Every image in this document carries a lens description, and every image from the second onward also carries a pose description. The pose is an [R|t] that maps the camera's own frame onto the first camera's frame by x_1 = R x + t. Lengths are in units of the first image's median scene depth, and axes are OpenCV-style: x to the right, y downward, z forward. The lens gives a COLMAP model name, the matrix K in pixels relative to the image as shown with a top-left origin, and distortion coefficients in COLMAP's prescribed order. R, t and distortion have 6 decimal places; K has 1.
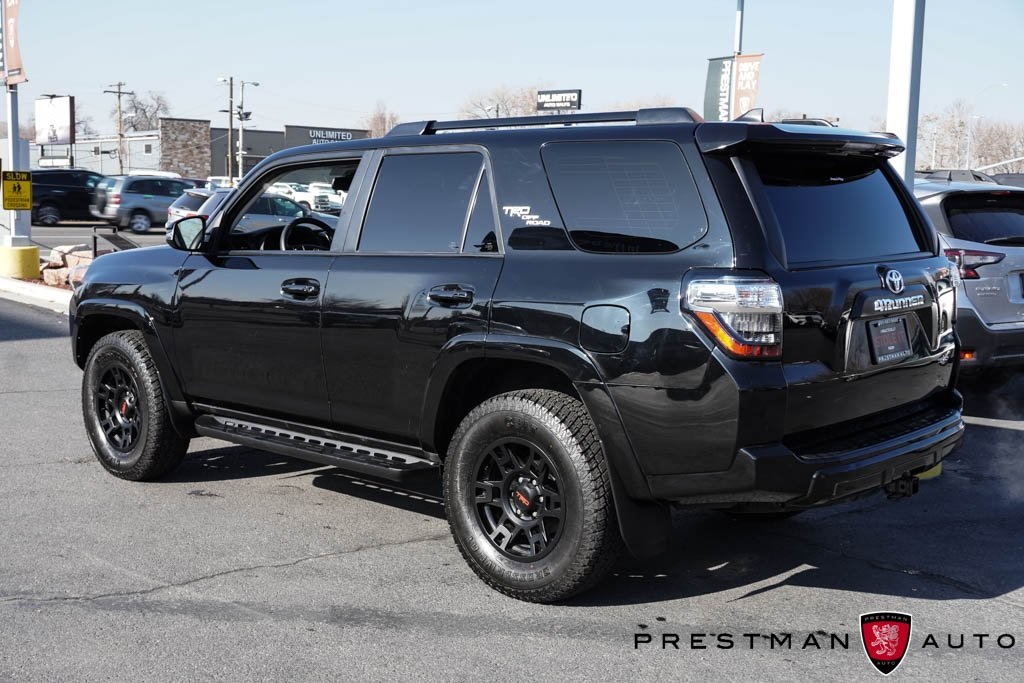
lens RADIAL K [[1255.4, 0, 512.0], [0, 1255.4, 341.5], [0, 0, 1]] dist [-0.000723, -0.001228]
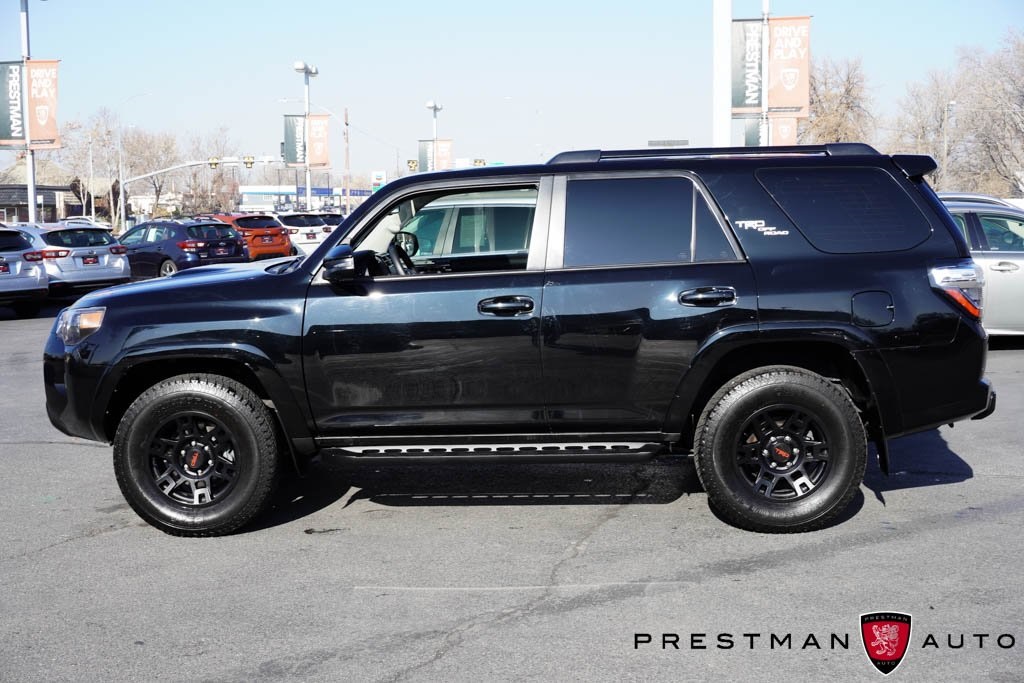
lens RADIAL K [[1339.7, 0, 512.0], [0, 1339.7, 341.5], [0, 0, 1]] dist [0.002092, 0.033156]
pose [[0.758311, -0.092726, 0.645264, -0.979882], [0.102295, 0.994495, 0.022695, -0.040504], [-0.643817, 0.048797, 0.763622, 0.136199]]
